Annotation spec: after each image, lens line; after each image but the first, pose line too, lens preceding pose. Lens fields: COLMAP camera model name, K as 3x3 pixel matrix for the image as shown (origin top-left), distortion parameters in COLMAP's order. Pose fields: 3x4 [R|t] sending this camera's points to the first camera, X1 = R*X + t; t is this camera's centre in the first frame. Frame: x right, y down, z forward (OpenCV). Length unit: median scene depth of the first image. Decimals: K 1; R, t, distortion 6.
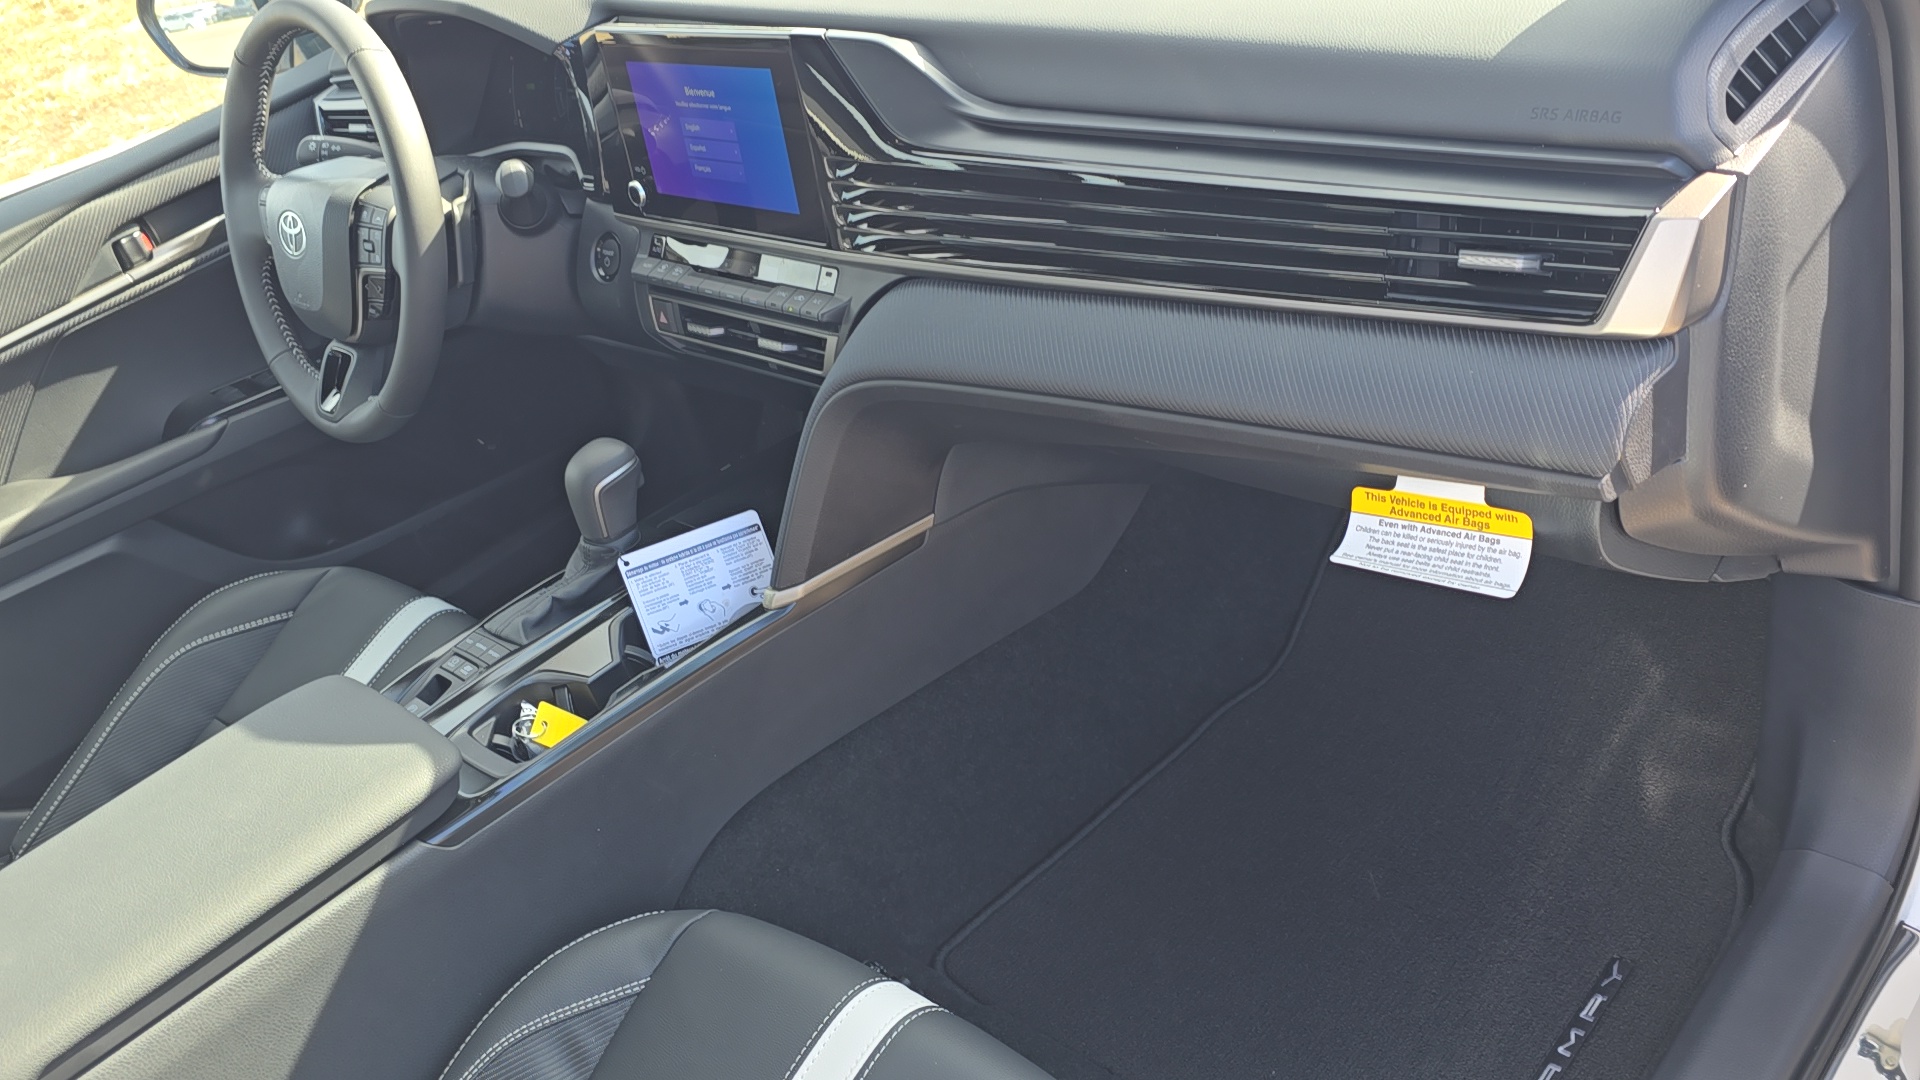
lens RADIAL K [[1596.0, 0, 961.5], [0, 1596.0, 531.4], [0, 0, 1]] dist [0.001058, 0.004573]
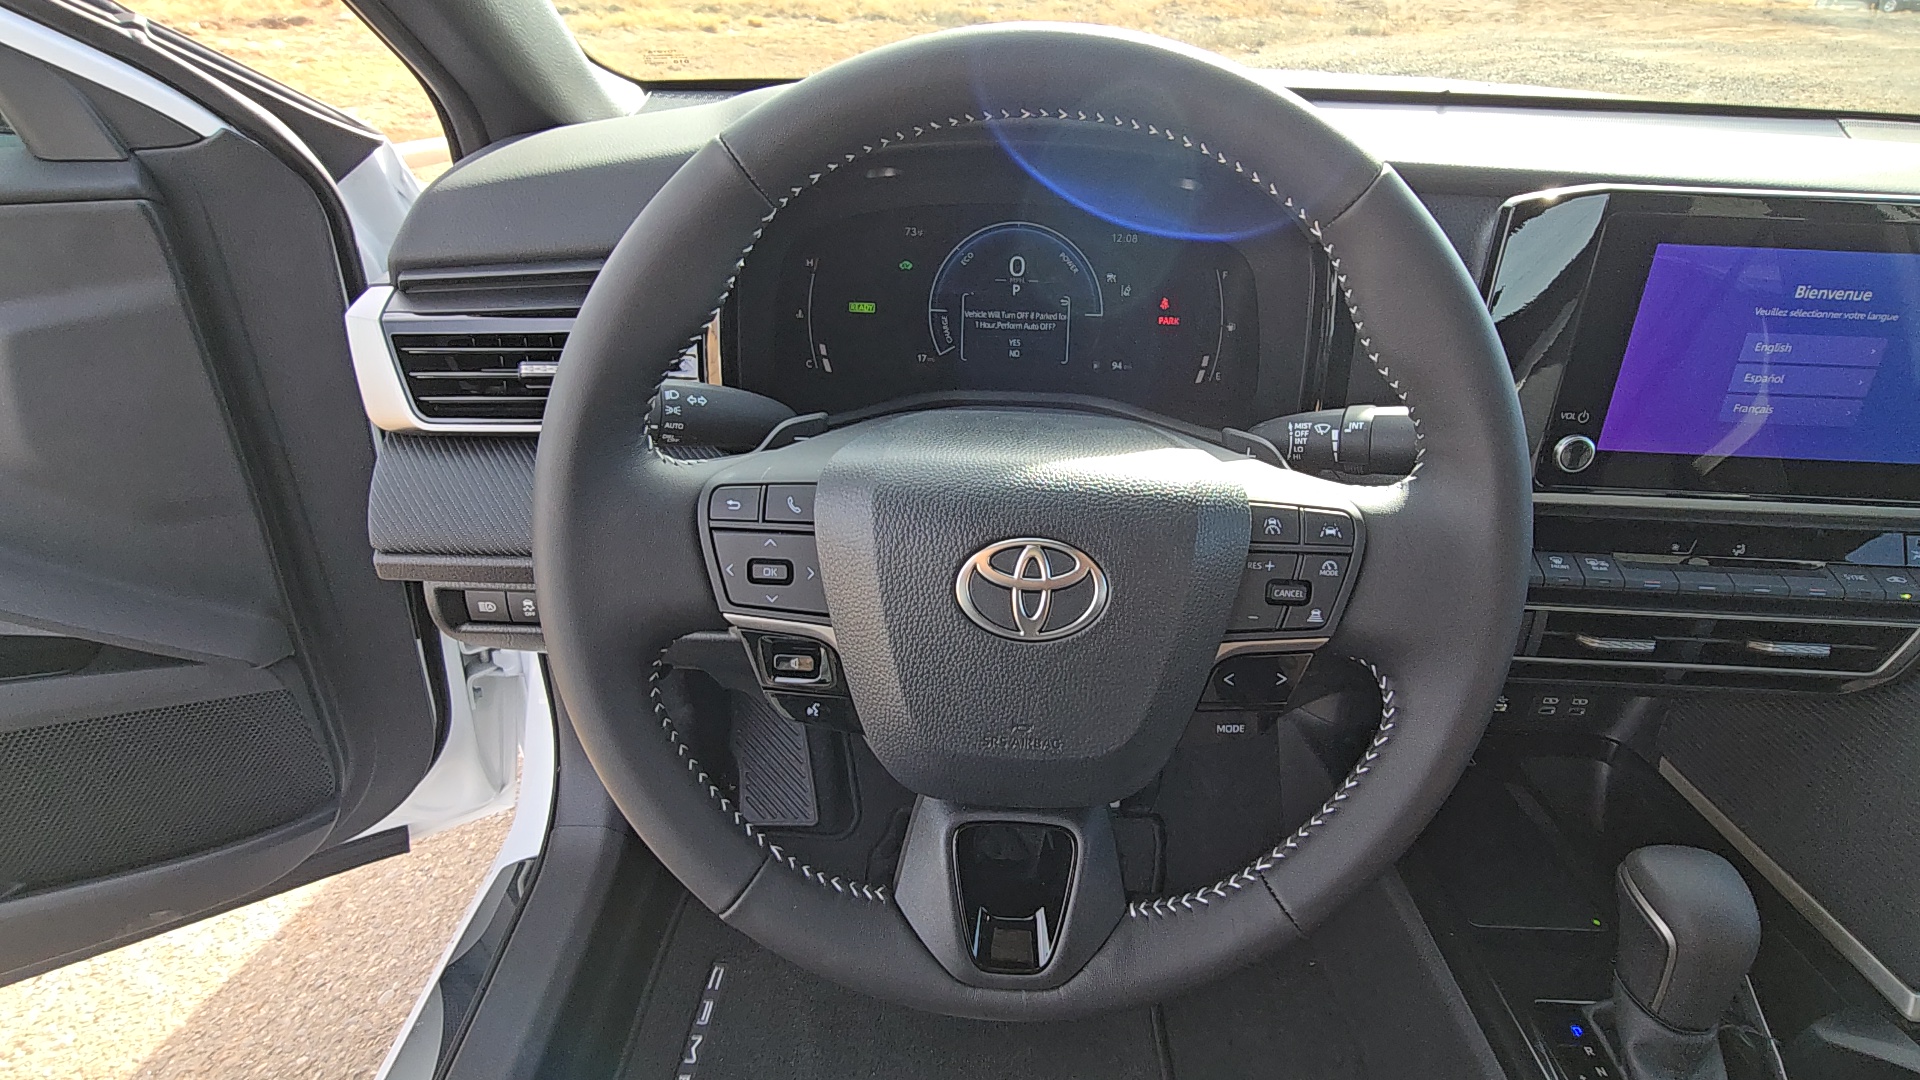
lens RADIAL K [[976.1, 0, 961.2], [0, 976.1, 542.6], [0, 0, 1]] dist [0.000558, 0.004178]
pose [[0.704881, -0.103654, 0.701711, -0.727088], [0.186334, 0.981581, -0.042180, -0.228004], [-0.684414, 0.160484, 0.711212, 0.991750]]
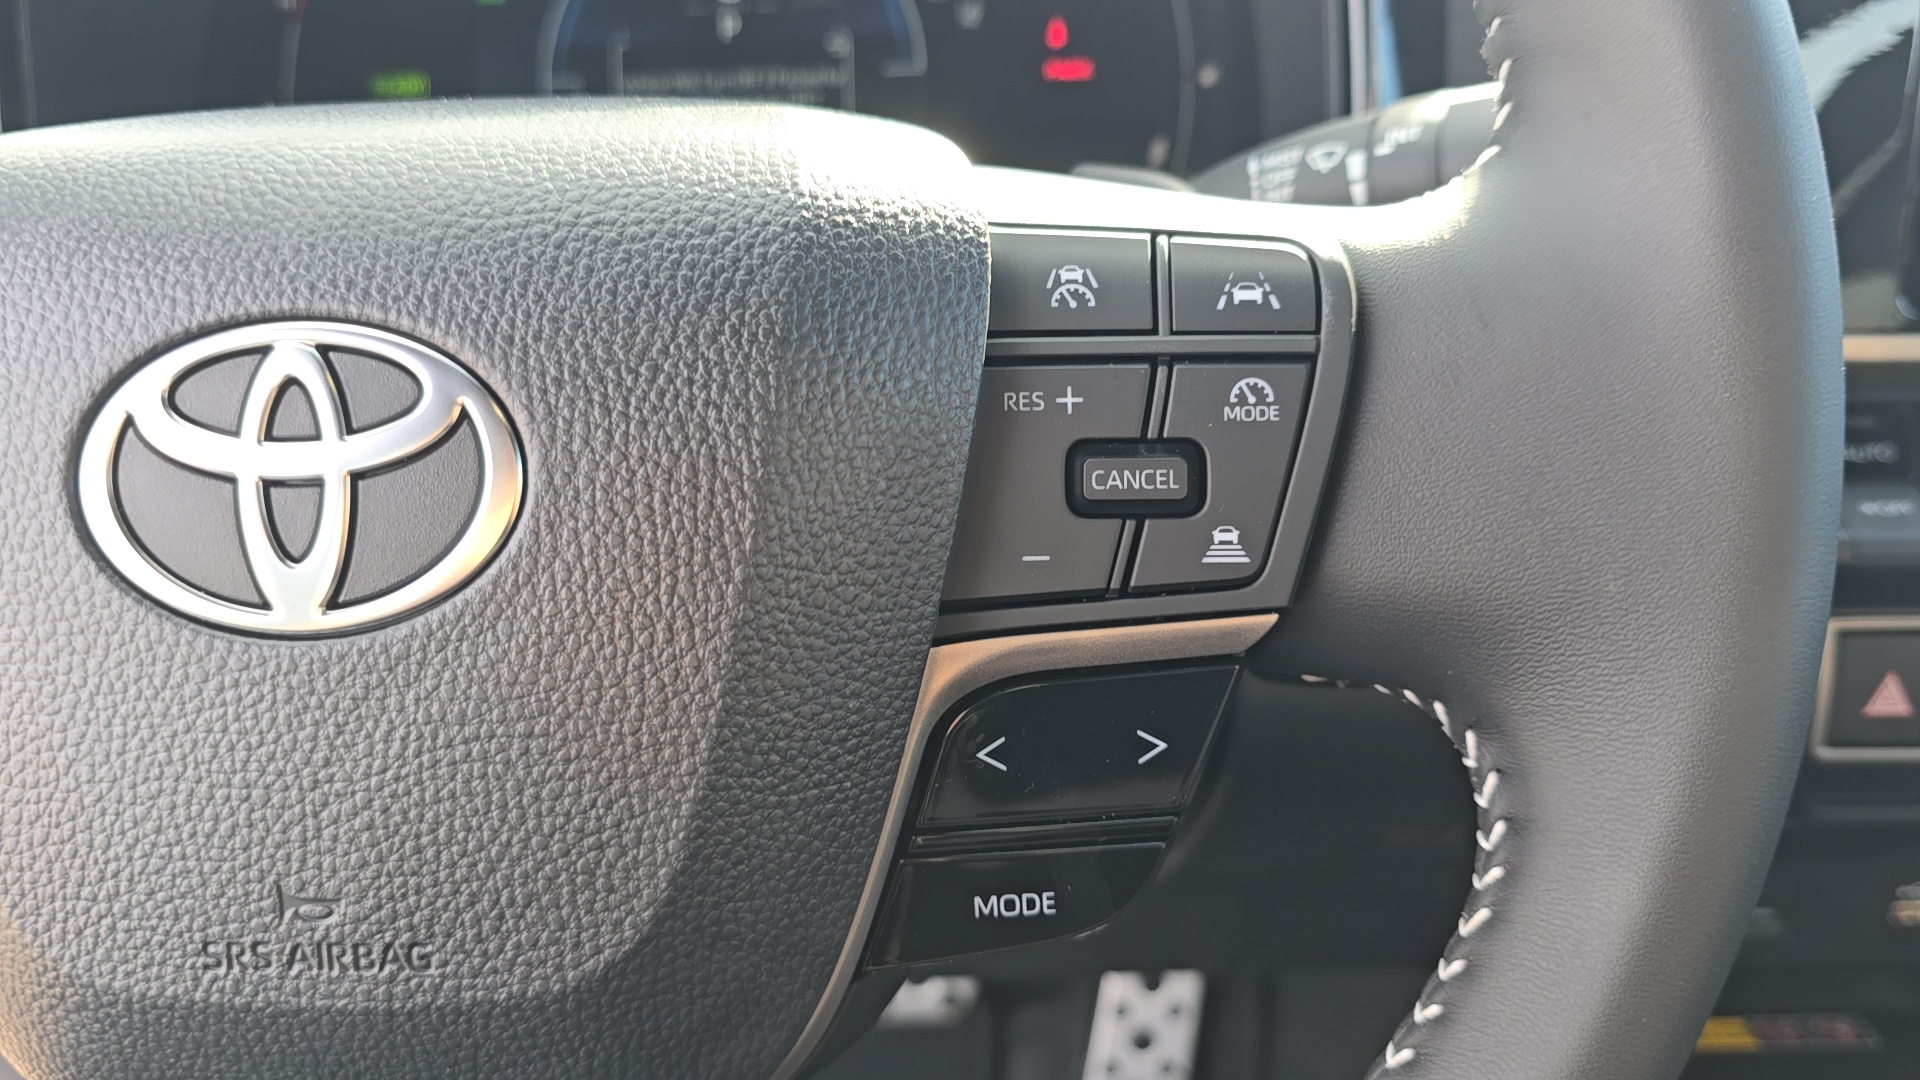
lens RADIAL K [[1666.6, 0, 959.2], [0, 1666.6, 551.6], [0, 0, 1]] dist [-0.005004, -0.016278]
pose [[0.723631, -0.061561, 0.687436, -0.568999], [0.236667, 0.957759, -0.163359, -0.171781], [-0.648342, 0.280905, 0.707633, 1.033277]]
